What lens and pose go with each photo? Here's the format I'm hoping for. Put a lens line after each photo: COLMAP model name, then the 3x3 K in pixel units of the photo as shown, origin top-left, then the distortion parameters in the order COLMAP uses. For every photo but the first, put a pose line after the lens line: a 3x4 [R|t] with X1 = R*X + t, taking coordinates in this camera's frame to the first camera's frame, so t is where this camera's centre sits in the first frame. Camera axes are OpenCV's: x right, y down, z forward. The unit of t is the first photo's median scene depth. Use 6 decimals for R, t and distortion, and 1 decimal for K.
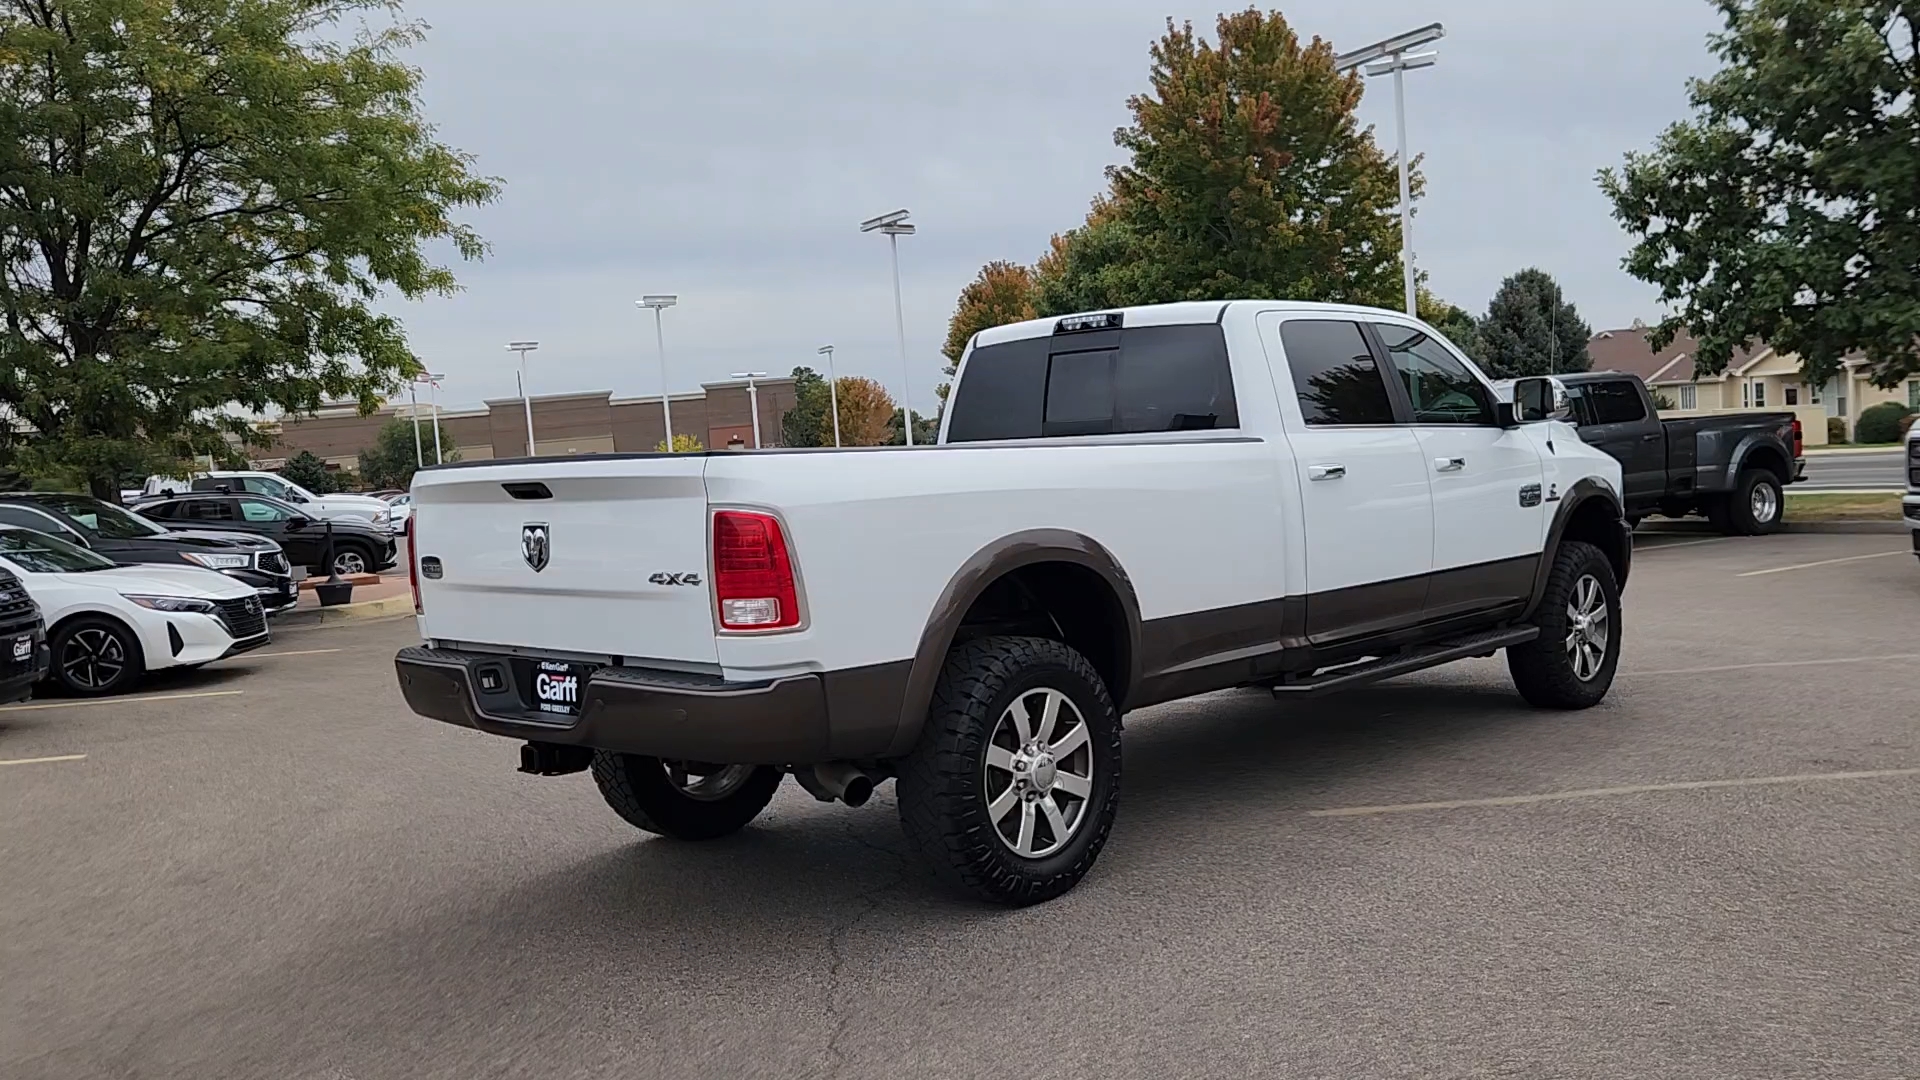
lens RADIAL K [[1622.6, 0, 946.4], [0, 1622.6, 546.7], [0, 0, 1]] dist [0.038706, -0.033492]
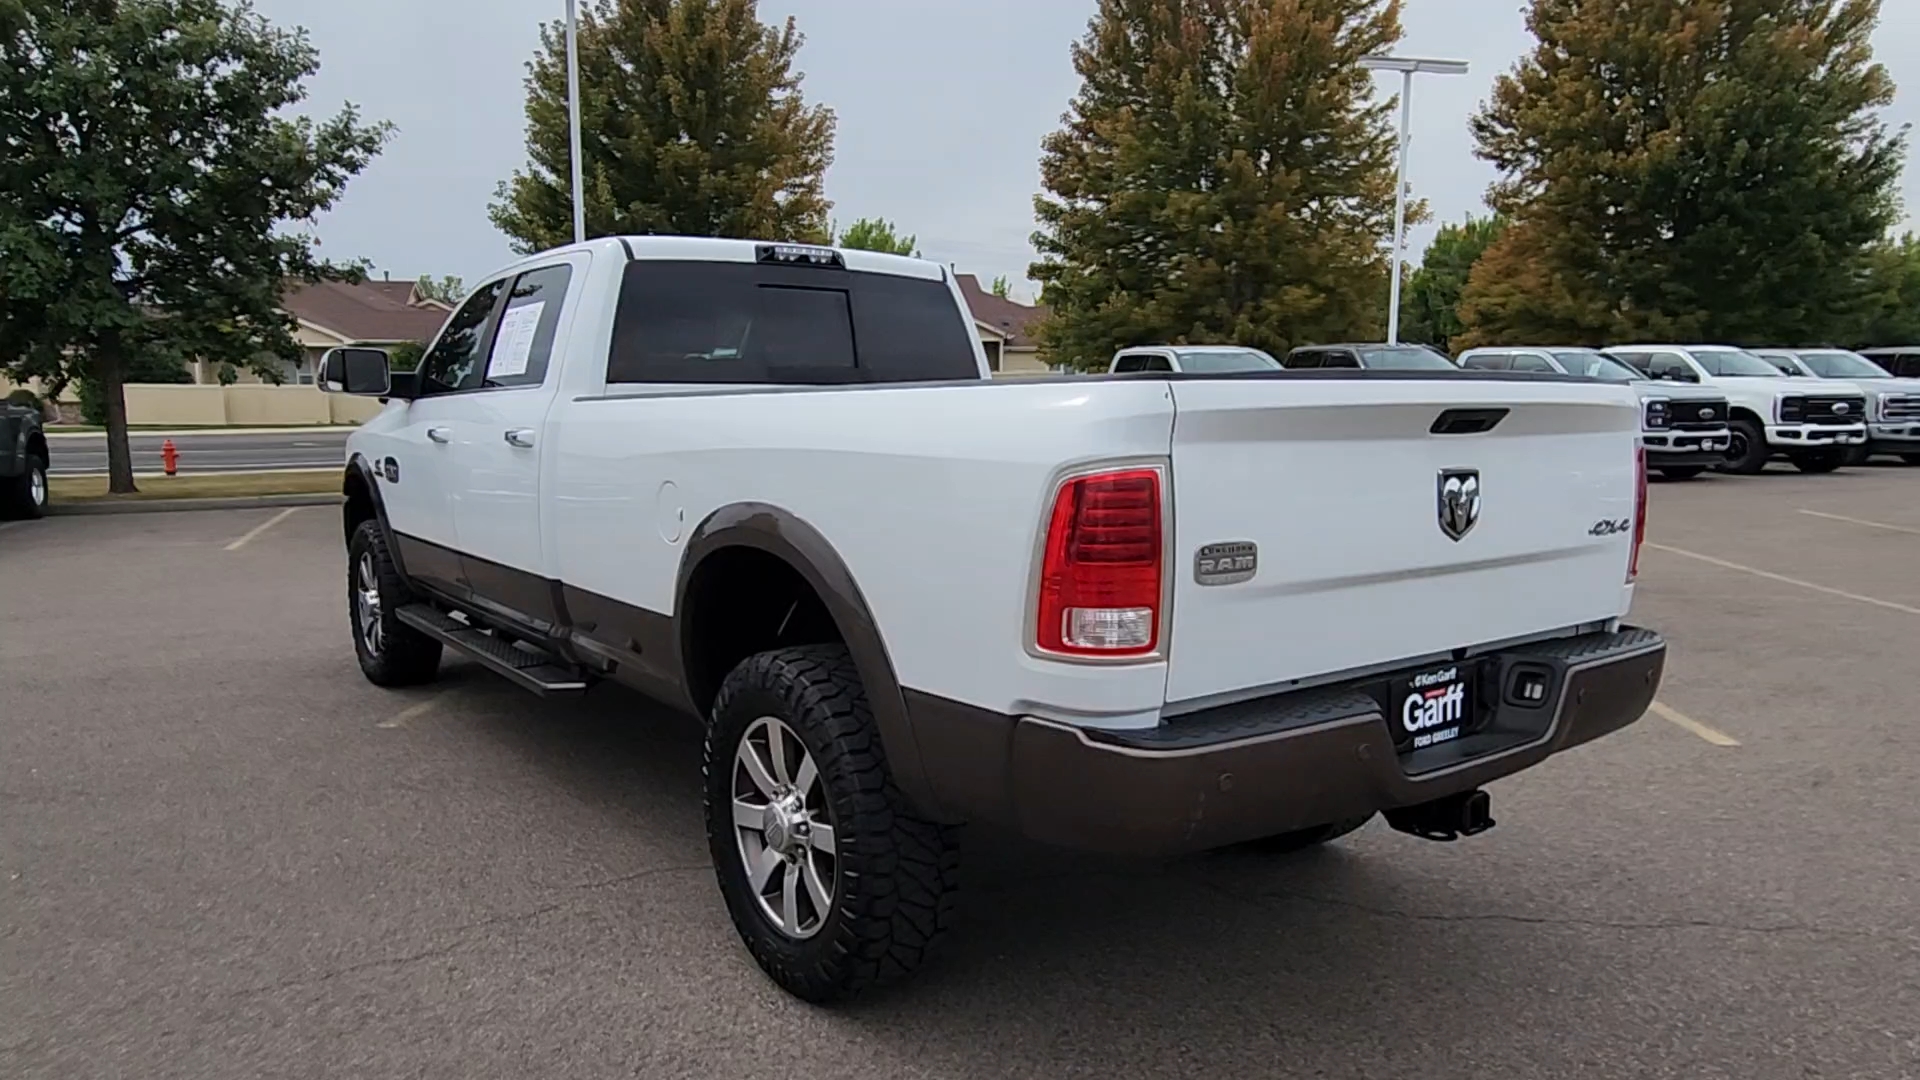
lens RADIAL K [[1296.4, 0, 951.7], [0, 1296.4, 544.5], [0, 0, 1]] dist [0.001662, 0.013208]
pose [[0.174857, -0.060969, 0.982704, -0.639208], [0.049435, 0.997366, 0.053083, -0.017260], [-0.983352, 0.039299, 0.177410, 0.864352]]
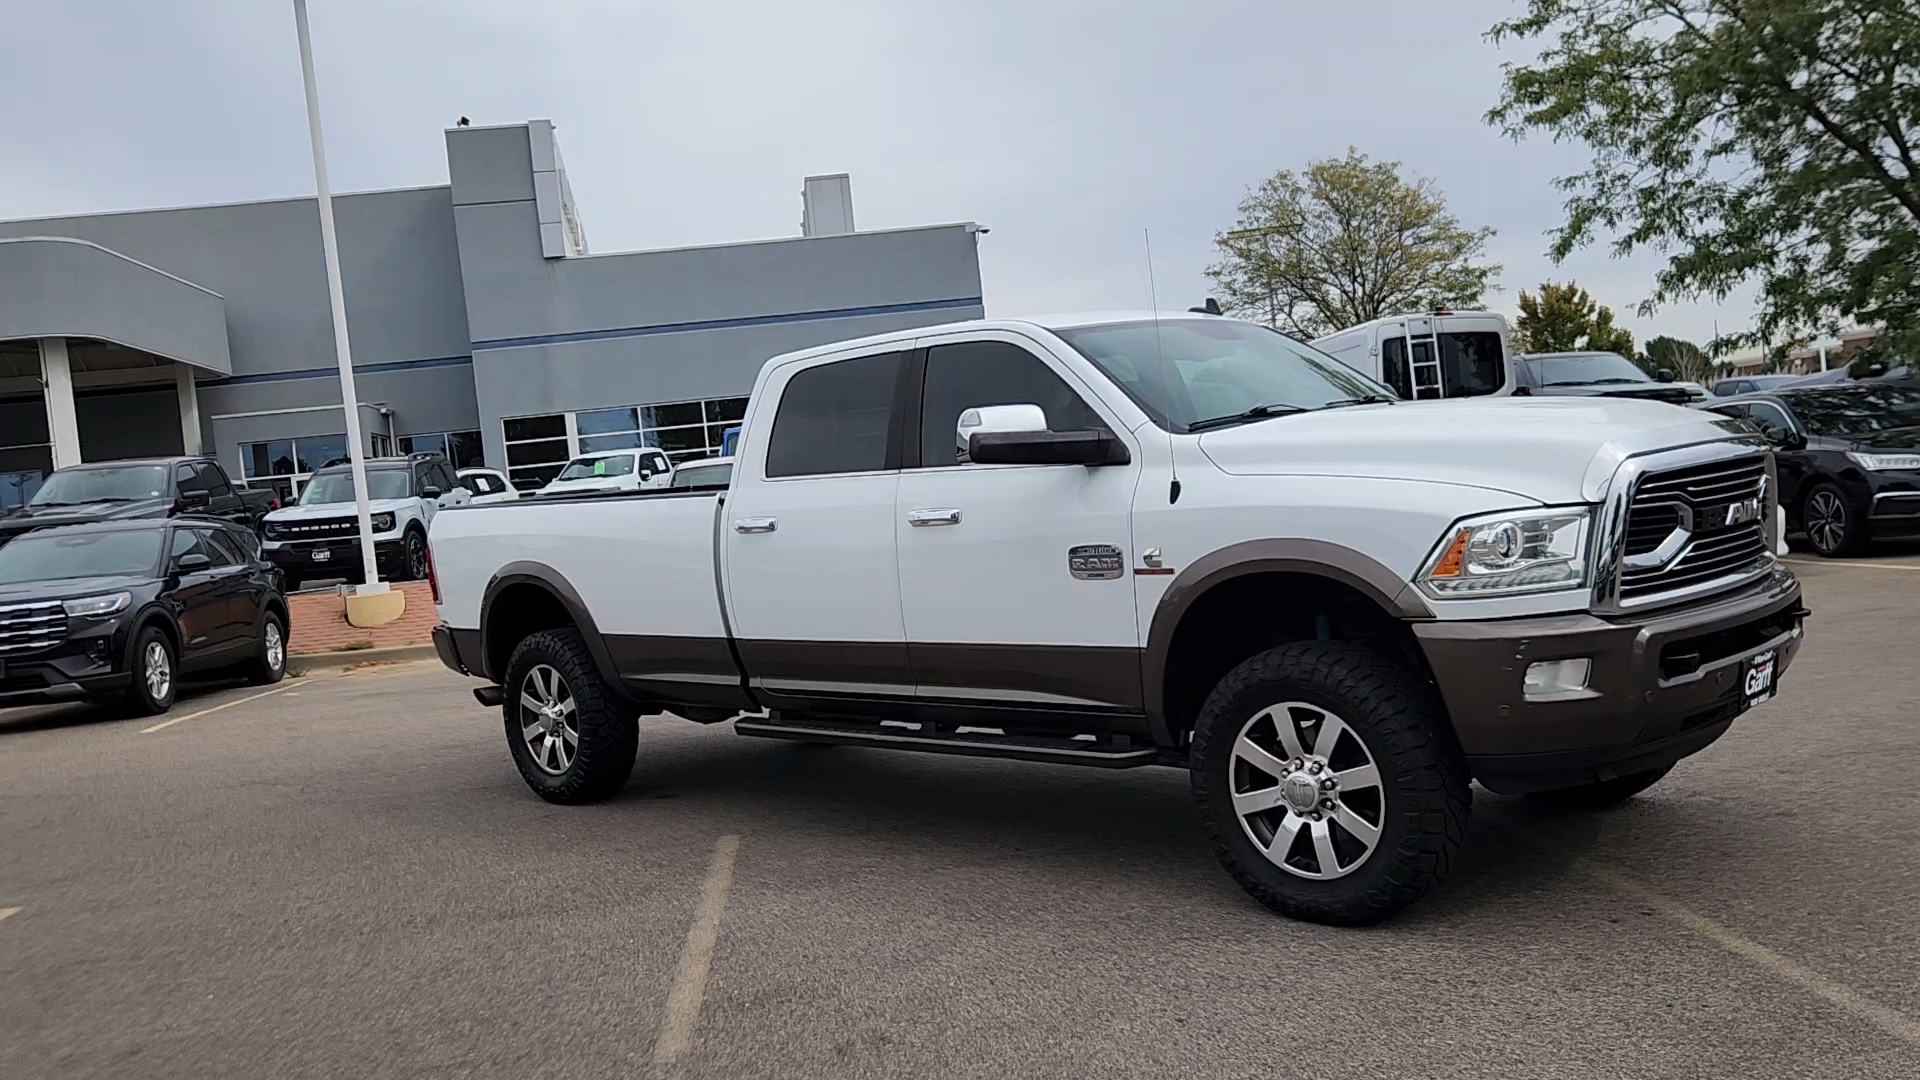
lens RADIAL K [[1622.6, 0, 948.3], [0, 1622.6, 552.9], [0, 0, 1]] dist [0.038706, -0.033492]
pose [[-0.014153, 0.104054, -0.994471, 1.259967], [0.031169, 0.994133, 0.103575, -0.131776], [0.999414, -0.029531, -0.017313, 1.141965]]
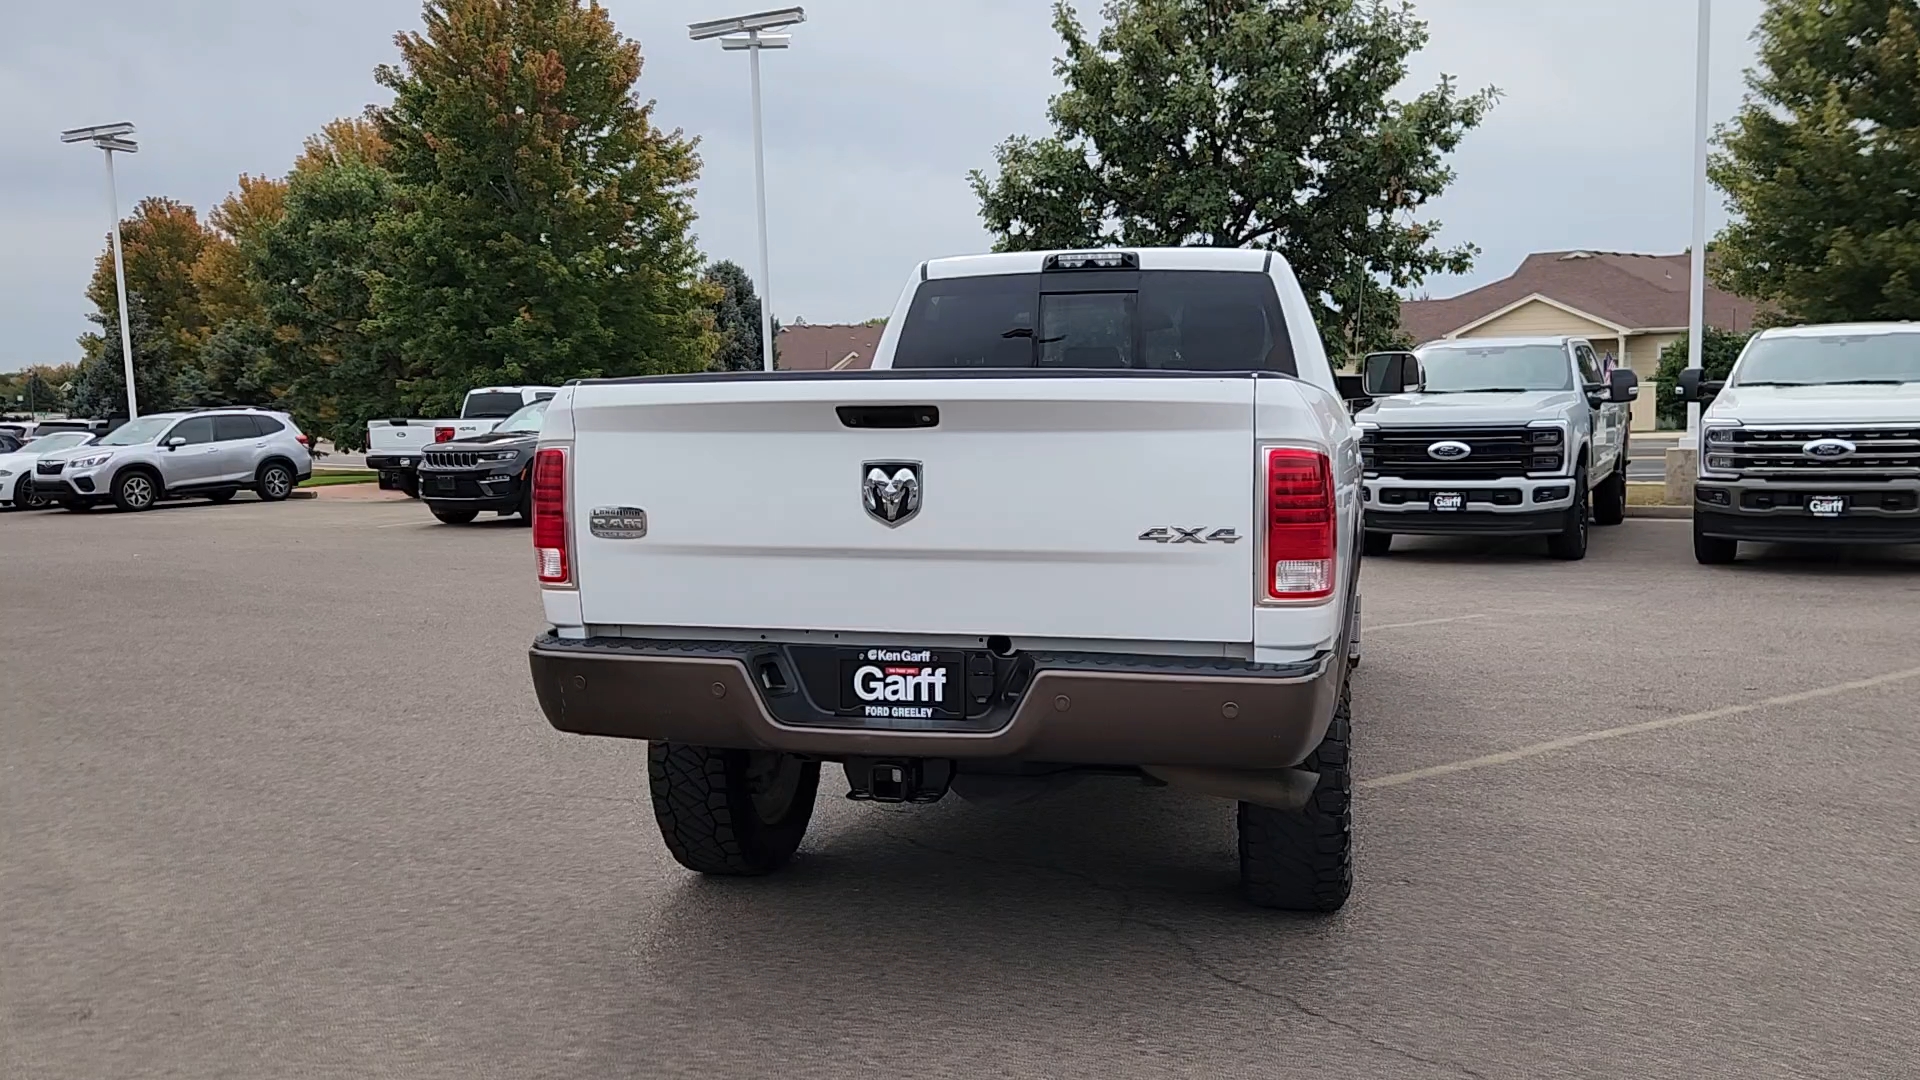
lens RADIAL K [[1622.6, 0, 949.3], [0, 1622.6, 546.3], [0, 0, 1]] dist [0.038706, -0.033492]
pose [[0.869572, 0.000447, 0.493806, -0.459682], [-0.006363, 0.999927, 0.010298, 0.012675], [-0.493765, -0.012097, 0.869511, 0.271322]]
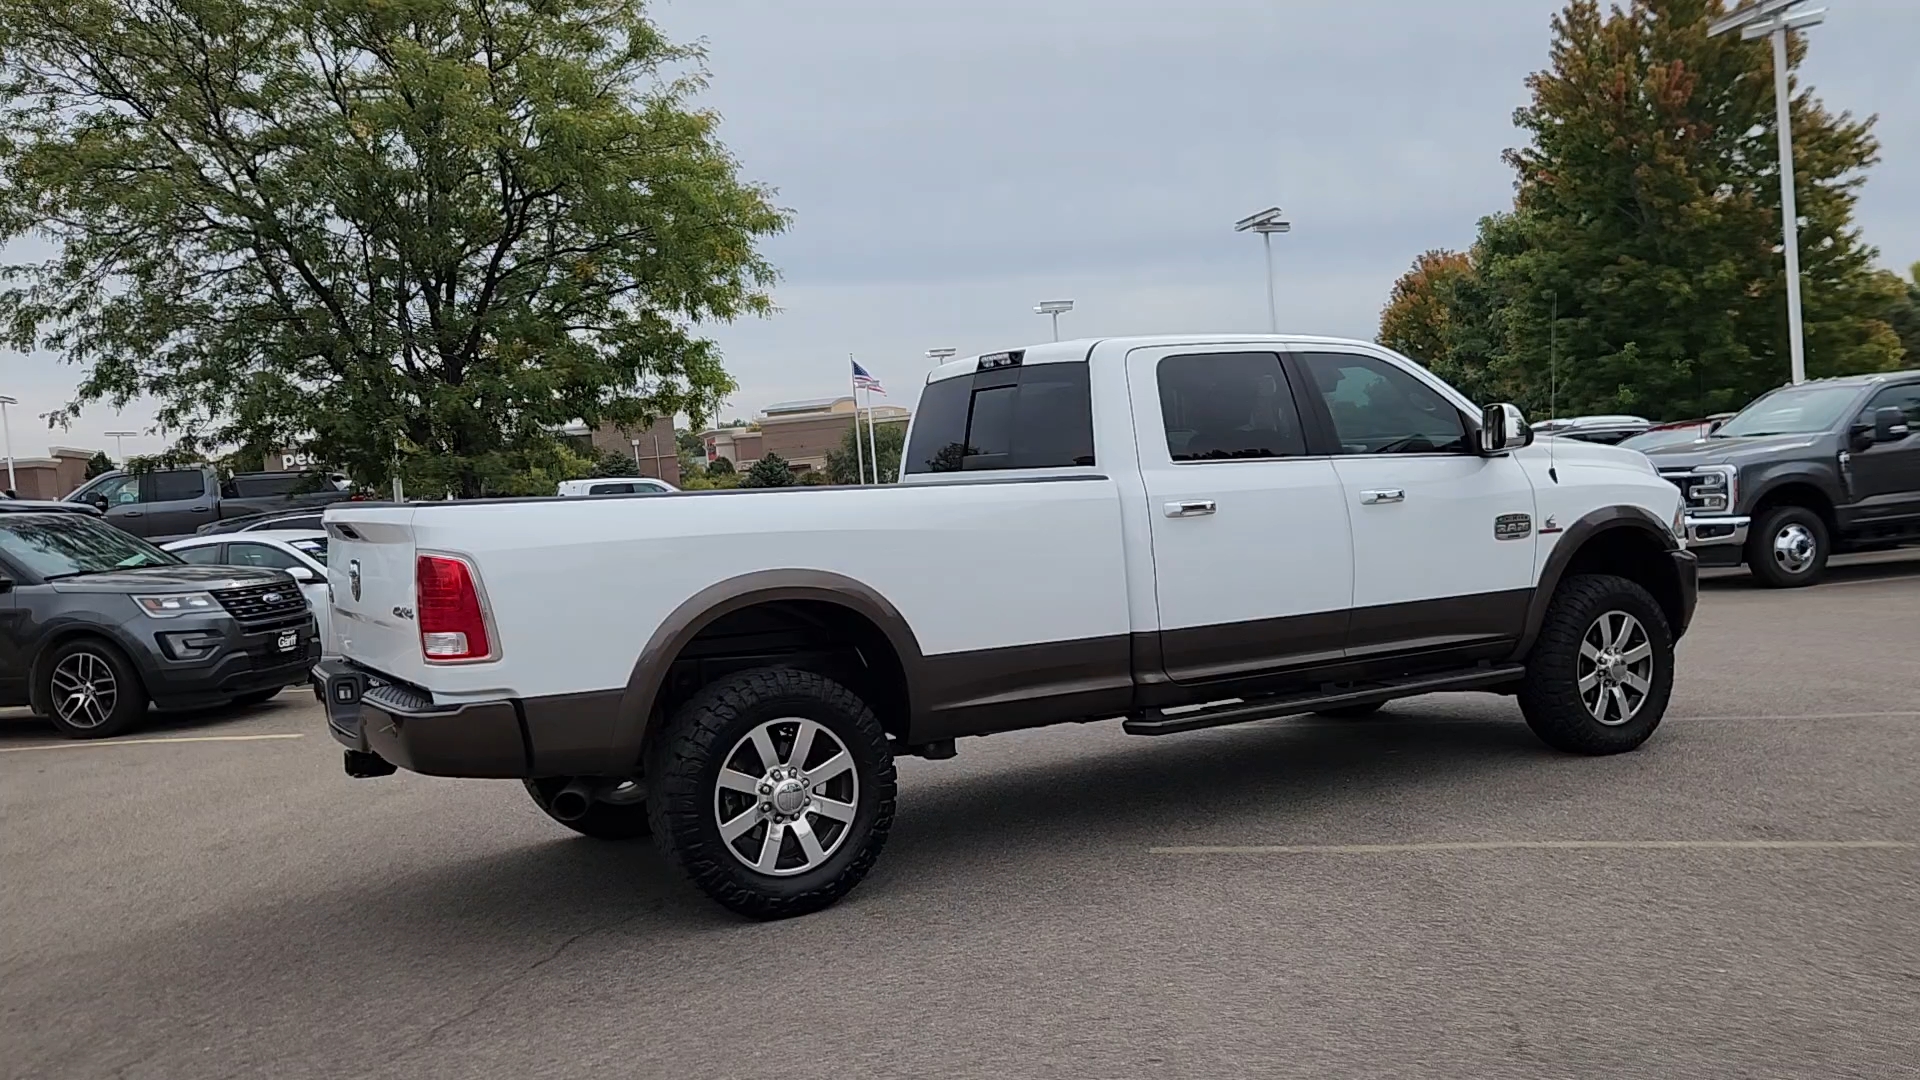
lens RADIAL K [[1622.6, 0, 947.4], [0, 1622.6, 549.9], [0, 0, 1]] dist [0.038706, -0.033492]
pose [[0.960028, 0.010663, -0.279699, 0.371155], [-0.009521, 0.999940, 0.005442, -0.024663], [0.279740, -0.002561, 0.960072, 0.001355]]
